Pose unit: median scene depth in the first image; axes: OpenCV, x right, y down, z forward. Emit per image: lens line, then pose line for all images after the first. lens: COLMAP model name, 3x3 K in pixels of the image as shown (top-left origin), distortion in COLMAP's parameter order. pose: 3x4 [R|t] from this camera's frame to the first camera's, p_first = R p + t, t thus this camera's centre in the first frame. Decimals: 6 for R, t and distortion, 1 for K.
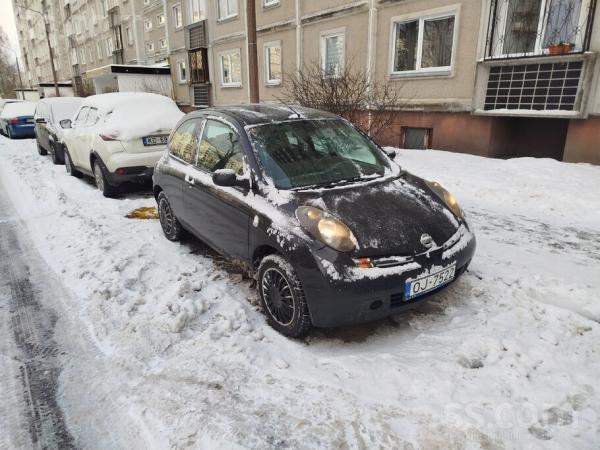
lens RADIAL K [[401.3, 0, 300.0], [0, 401.3, 225.0], [0, 0, 1]] dist [0.011133, 0.003168]
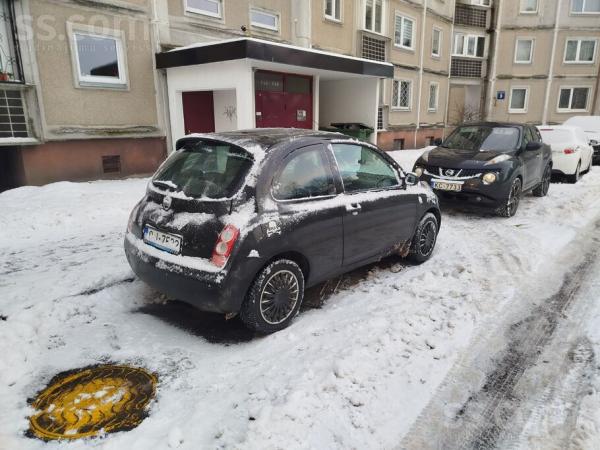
lens RADIAL K [[401.3, 0, 300.0], [0, 401.3, 225.0], [0, 0, 1]] dist [0.011133, 0.003168]
pose [[-0.174799, -0.236116, 0.955874, -1.296153], [0.302270, 0.911072, 0.280324, -0.419613], [-0.937058, 0.337932, -0.087884, 1.361302]]
